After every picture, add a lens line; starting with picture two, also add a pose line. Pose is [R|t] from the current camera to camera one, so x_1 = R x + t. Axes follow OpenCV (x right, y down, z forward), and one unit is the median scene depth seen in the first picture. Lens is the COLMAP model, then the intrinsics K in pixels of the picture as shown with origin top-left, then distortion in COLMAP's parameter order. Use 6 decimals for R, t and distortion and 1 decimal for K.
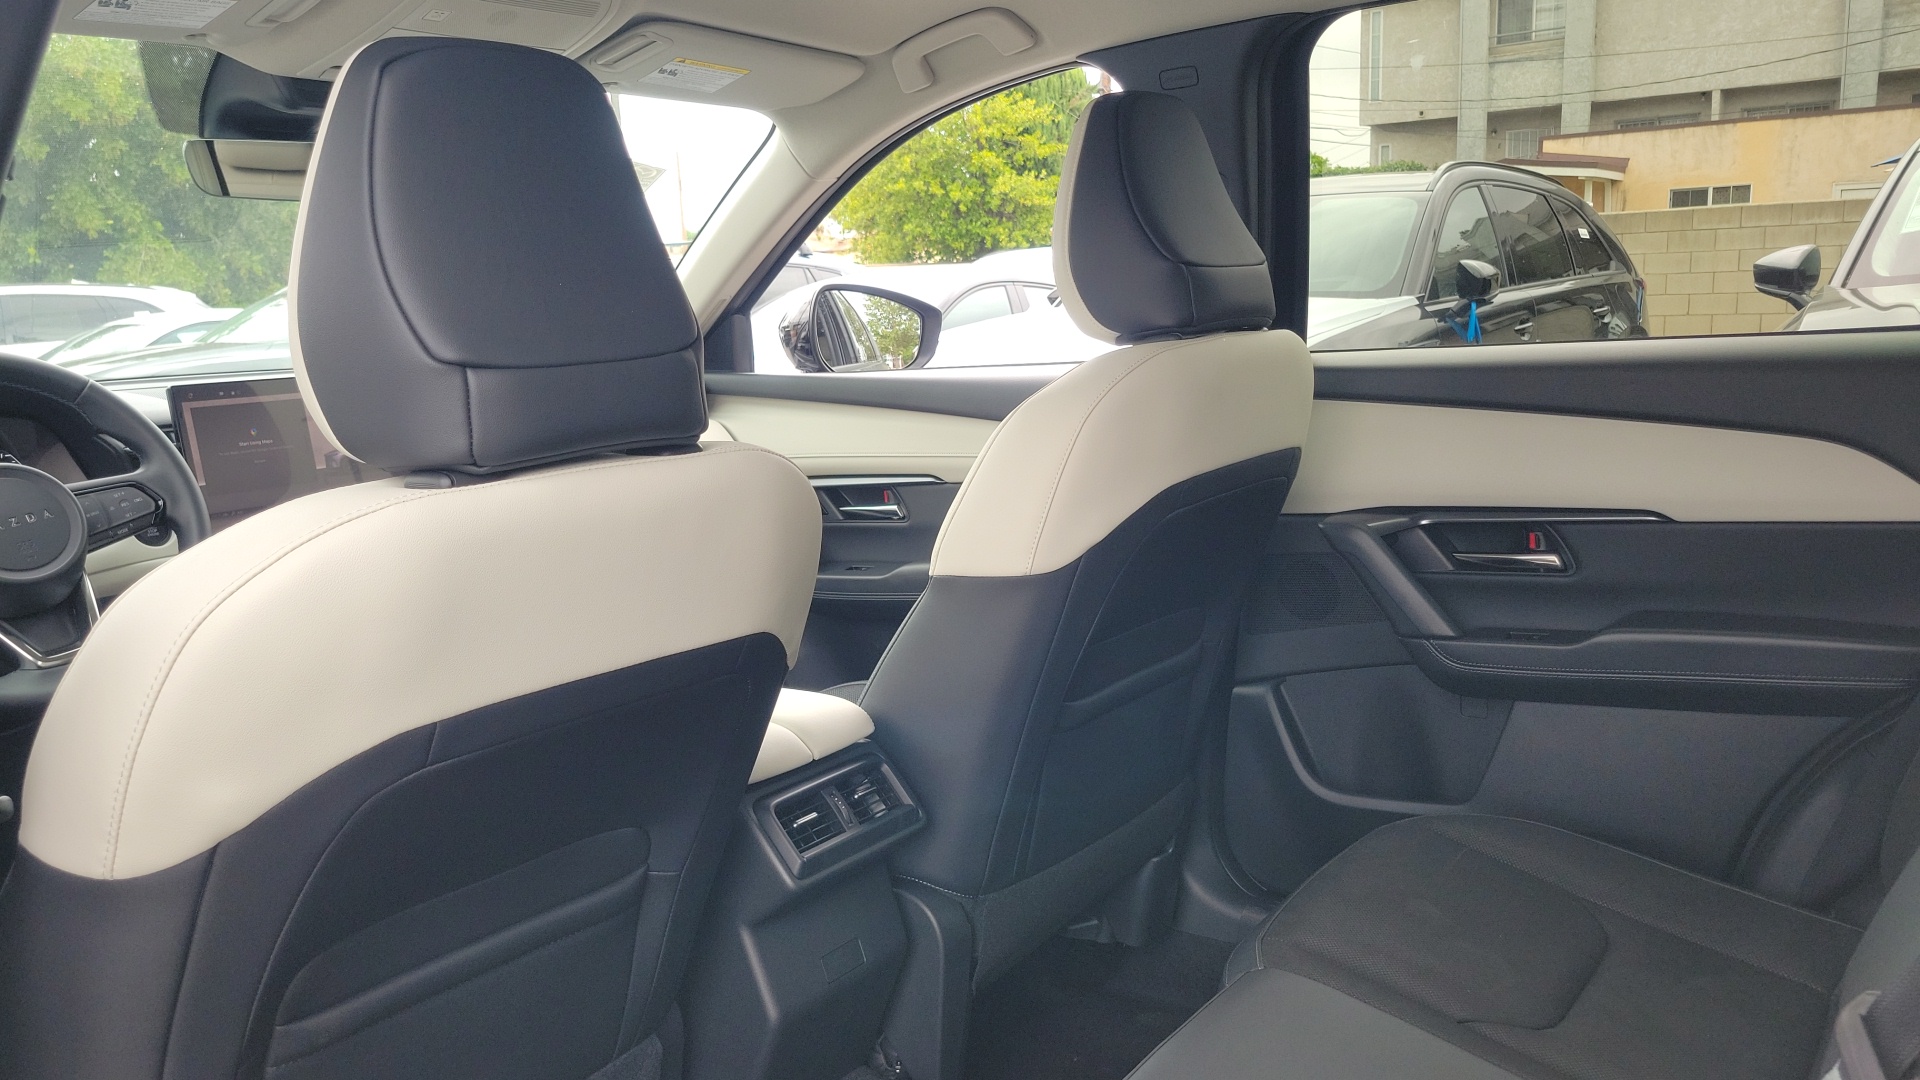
lens RADIAL K [[1470.6, 0, 951.0], [0, 1470.6, 463.2], [0, 0, 1]] dist [0.037810, -0.019123]
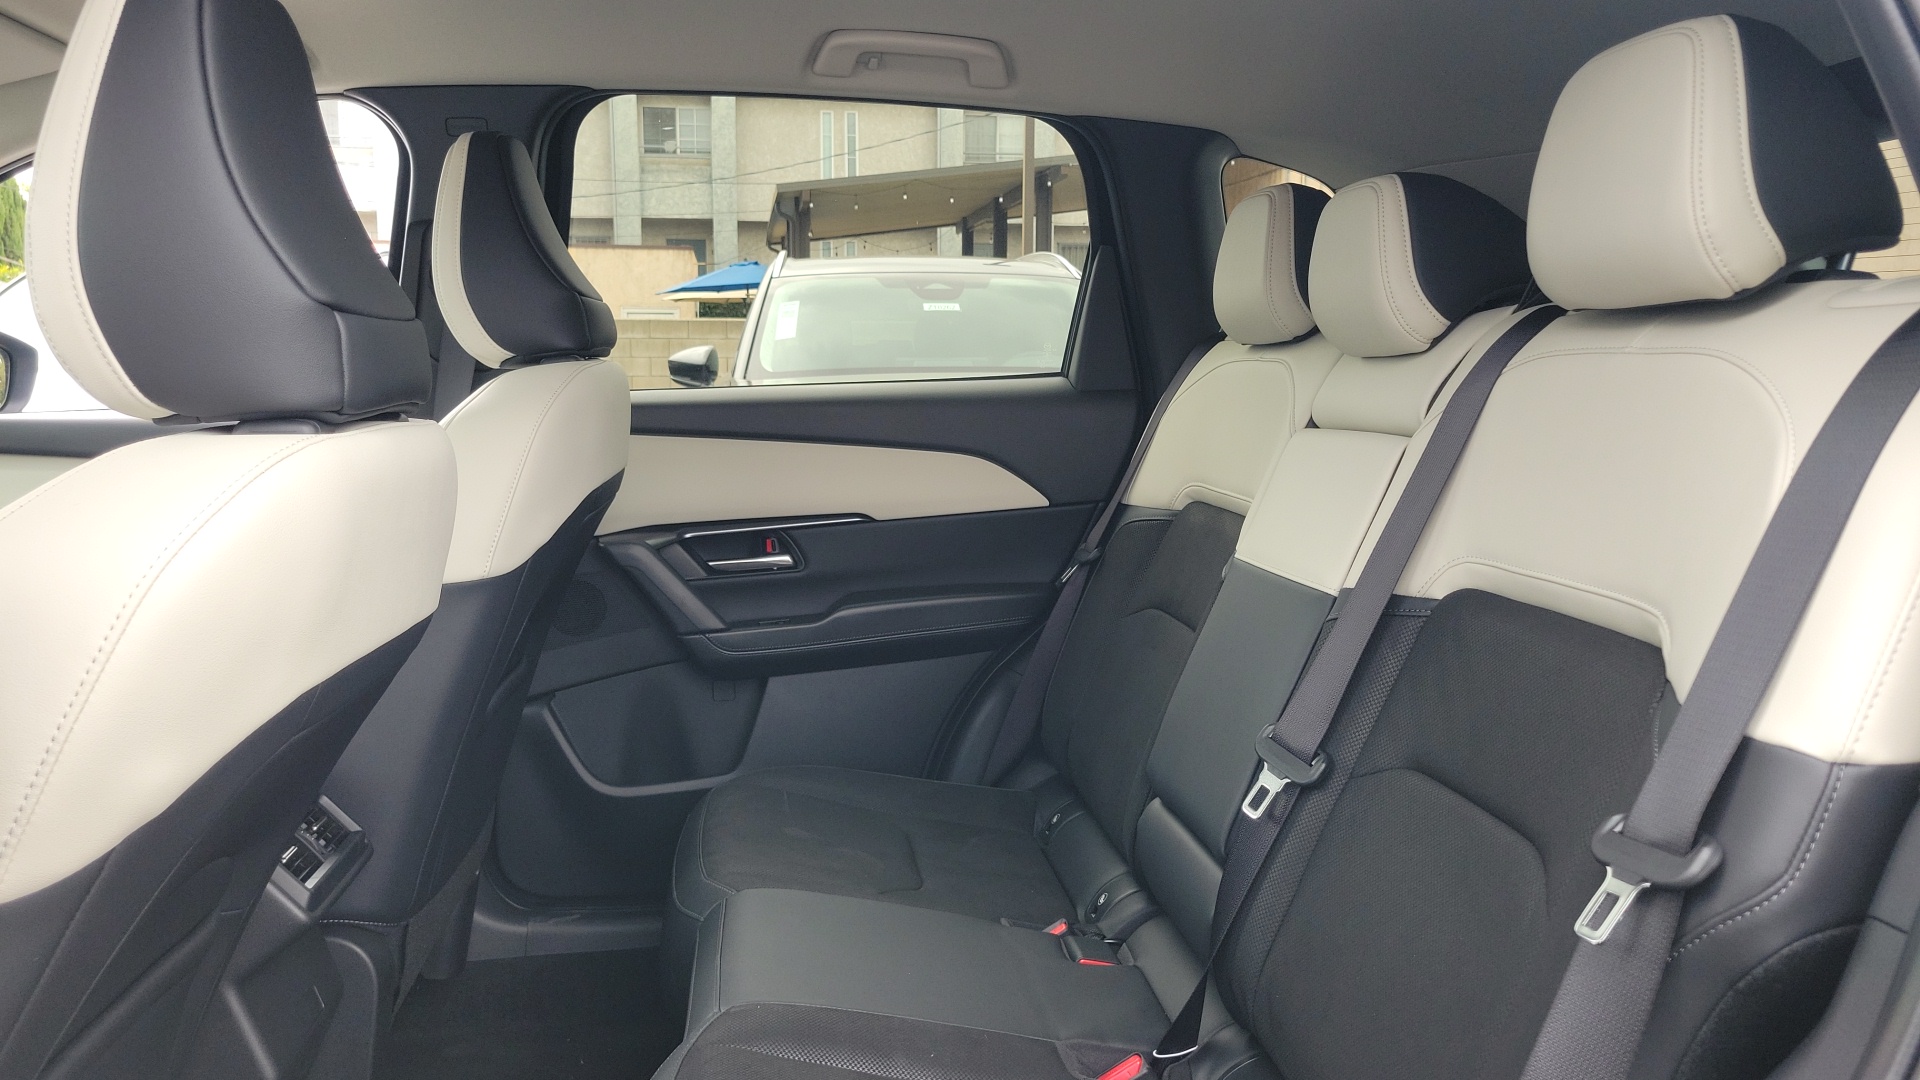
lens RADIAL K [[1470.6, 0, 965.3], [0, 1470.6, 478.8], [0, 0, 1]] dist [0.037810, -0.019123]
pose [[0.710543, -0.019934, 0.703371, -0.352113], [0.063365, 0.997350, -0.035746, 0.051993], [-0.700795, 0.069968, 0.709924, 0.016553]]
